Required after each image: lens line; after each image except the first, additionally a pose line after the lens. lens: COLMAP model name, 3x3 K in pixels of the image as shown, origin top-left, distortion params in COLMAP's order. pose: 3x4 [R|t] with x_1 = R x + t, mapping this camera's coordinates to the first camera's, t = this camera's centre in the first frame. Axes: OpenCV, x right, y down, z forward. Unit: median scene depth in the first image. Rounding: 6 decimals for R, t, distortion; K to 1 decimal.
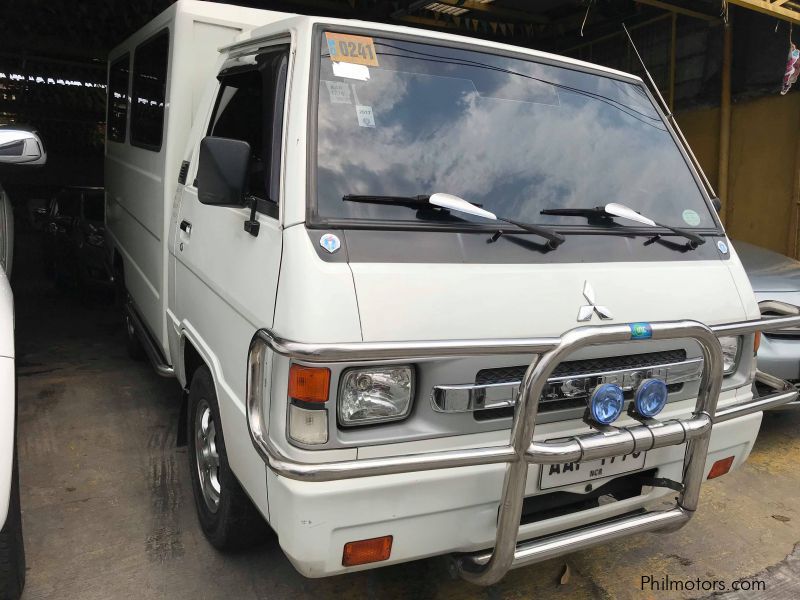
lens RADIAL K [[680.2, 0, 400.0], [0, 680.2, 300.0], [0, 0, 1]] dist [-0.012233, -0.004481]
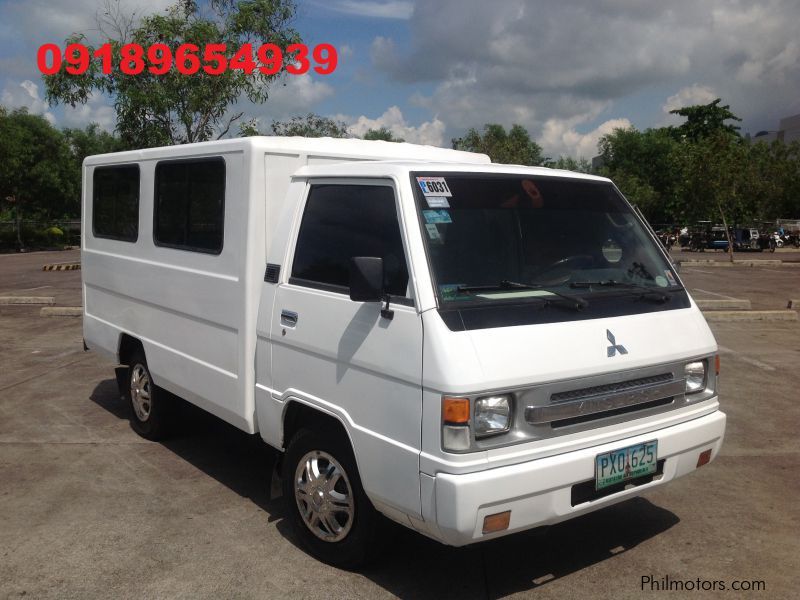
lens RADIAL K [[755.7, 0, 400.0], [0, 755.7, 300.0], [0, 0, 1]] dist [0.071260, -0.002174]
pose [[0.987401, -0.080124, 0.136451, -0.413024], [0.092619, 0.991821, -0.087824, 0.011144], [-0.128298, 0.099356, 0.986746, -0.622664]]
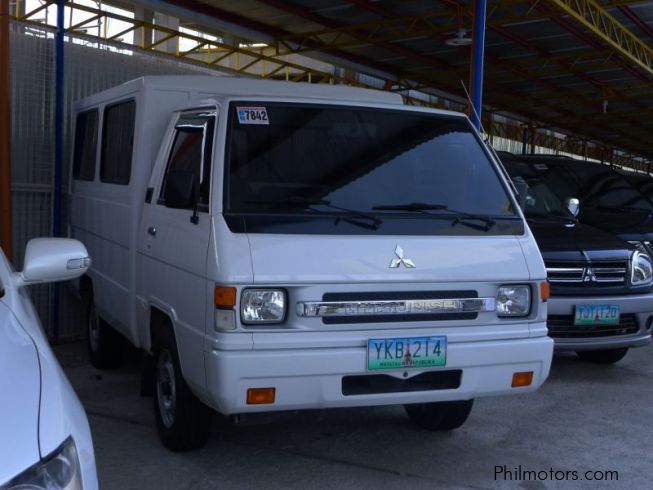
lens RADIAL K [[969.8, 0, 326.5], [0, 969.8, 245.0], [0, 0, 1]] dist [-0.039696, -0.035568]
pose [[0.995129, -0.043594, -0.088414, 0.333001], [0.029638, 0.987716, -0.153421, 0.346172], [0.094016, 0.150054, 0.984198, -1.393480]]
